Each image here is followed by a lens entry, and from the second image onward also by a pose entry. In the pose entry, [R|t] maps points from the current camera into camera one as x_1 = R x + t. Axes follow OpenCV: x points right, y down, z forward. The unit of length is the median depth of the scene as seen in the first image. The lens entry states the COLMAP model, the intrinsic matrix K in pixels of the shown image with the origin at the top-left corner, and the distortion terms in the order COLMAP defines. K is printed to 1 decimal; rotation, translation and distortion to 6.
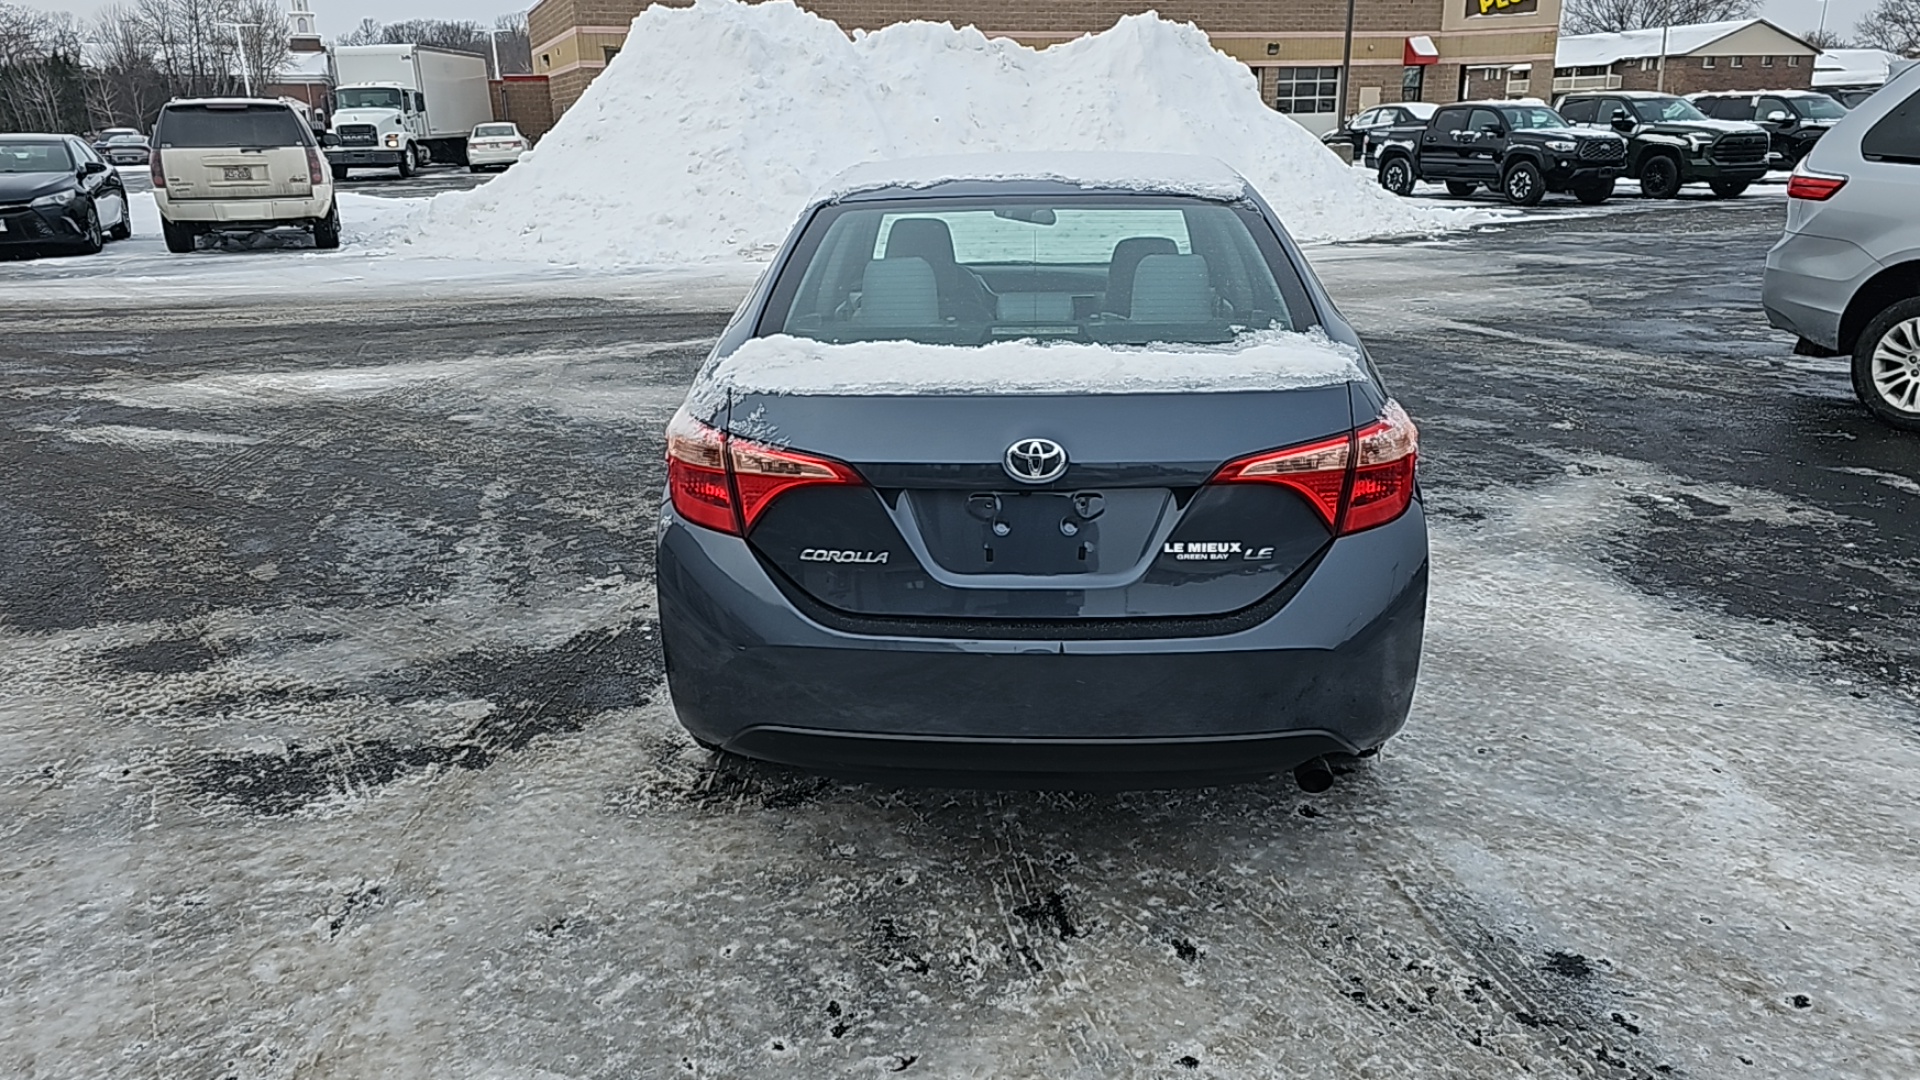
lens RADIAL K [[1367.5, 0, 961.0], [0, 1367.5, 538.0], [0, 0, 1]] dist [0.082160, -0.062325]
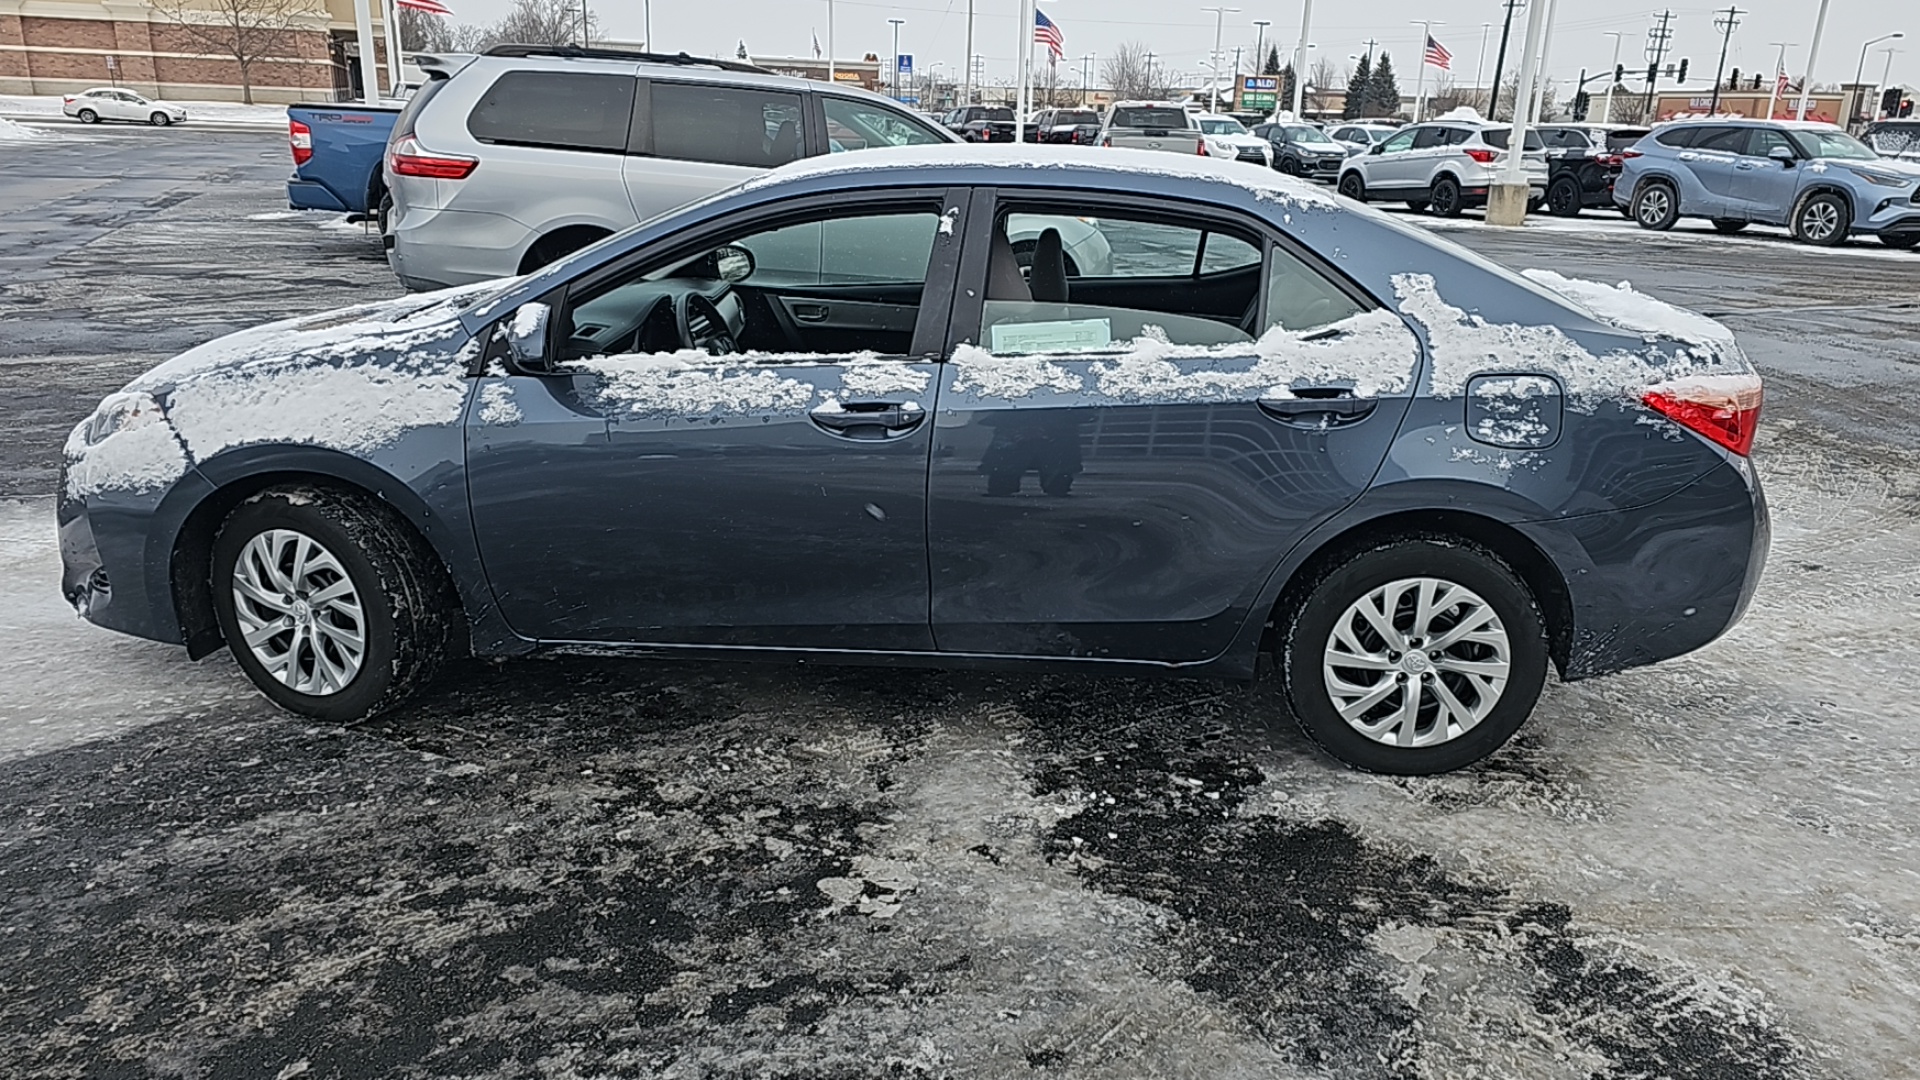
lens RADIAL K [[1367.5, 0, 967.8], [0, 1367.5, 536.2], [0, 0, 1]] dist [0.082160, -0.062325]
pose [[0.014166, -0.282083, 0.959285, -0.220423], [0.260988, 0.927168, 0.268785, -0.071532], [-0.965238, 0.246554, 0.086754, 0.247733]]
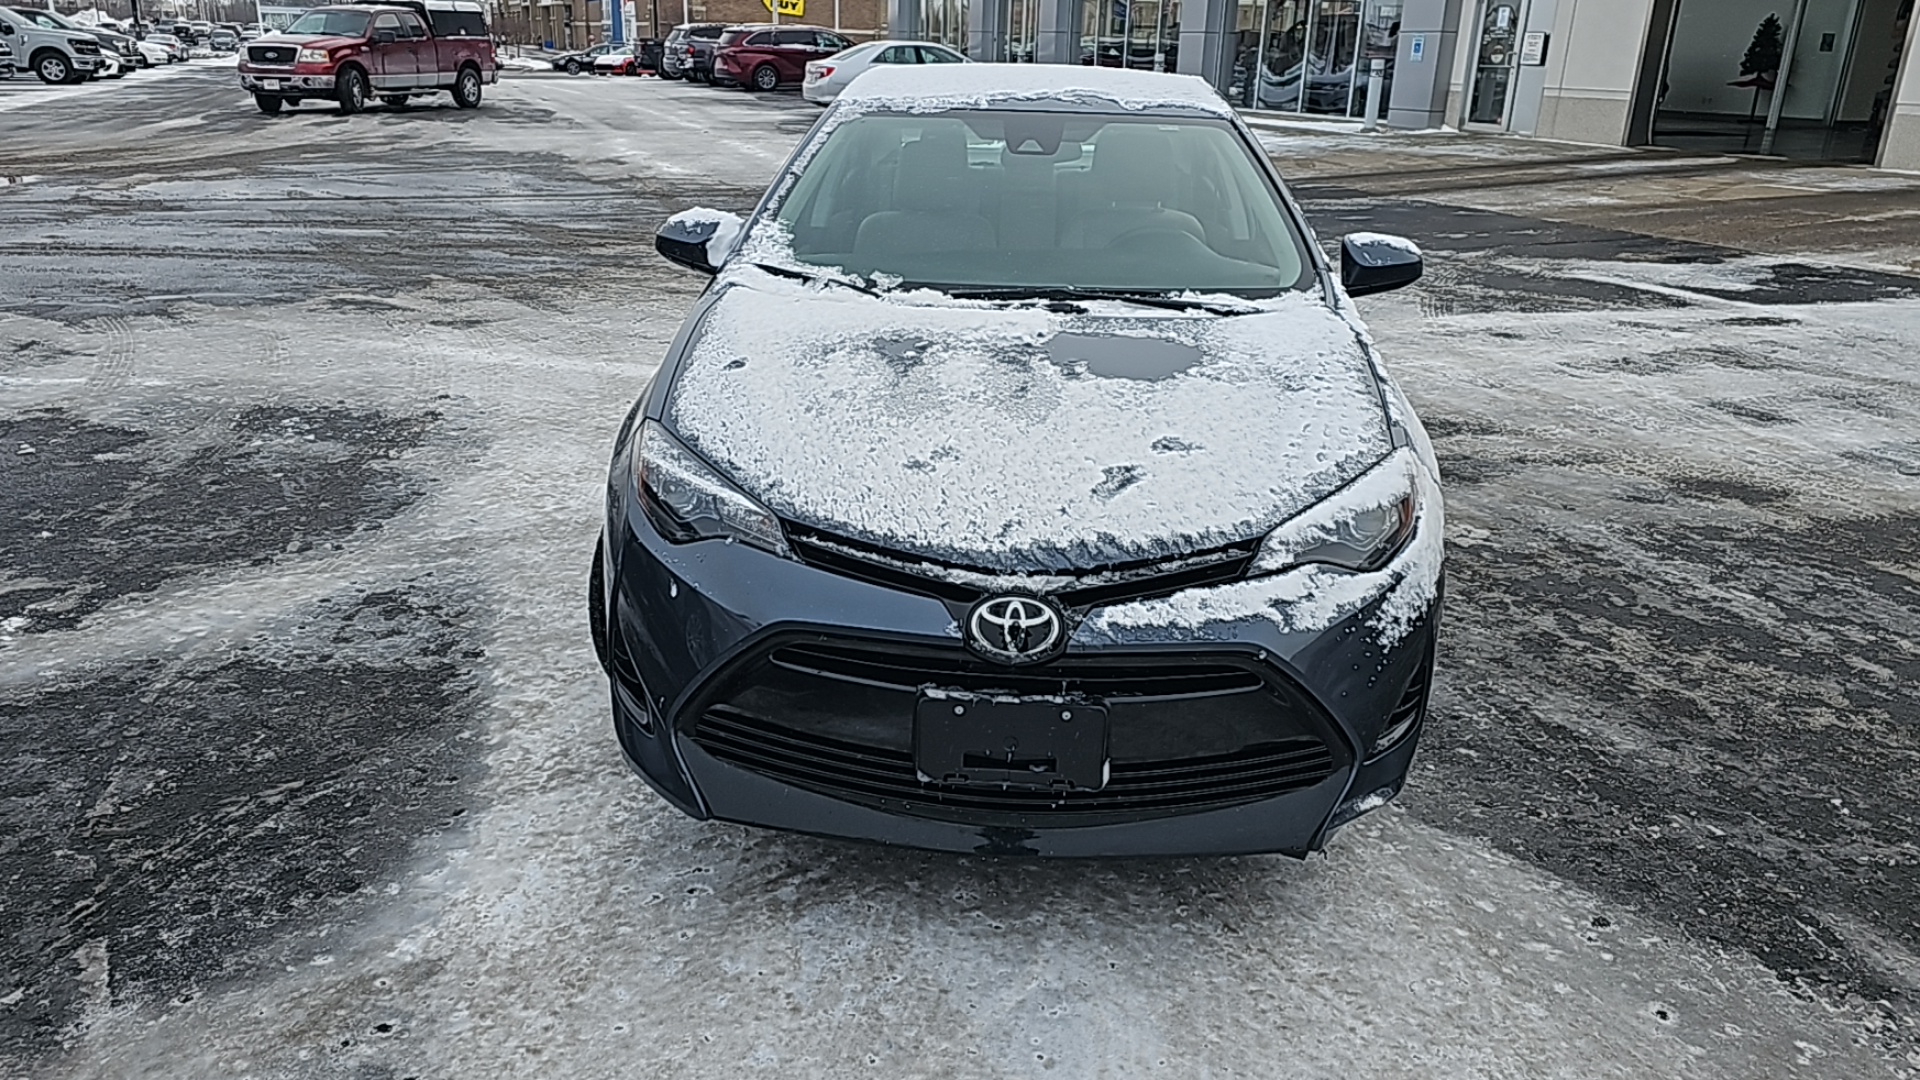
lens RADIAL K [[1367.5, 0, 962.0], [0, 1367.5, 525.0], [0, 0, 1]] dist [0.082160, -0.062325]
pose [[-0.999901, -0.013876, -0.002420, 0.025827], [-0.012661, 0.810098, 0.586157, -0.149490], [-0.006173, 0.586130, -0.810194, 0.503495]]
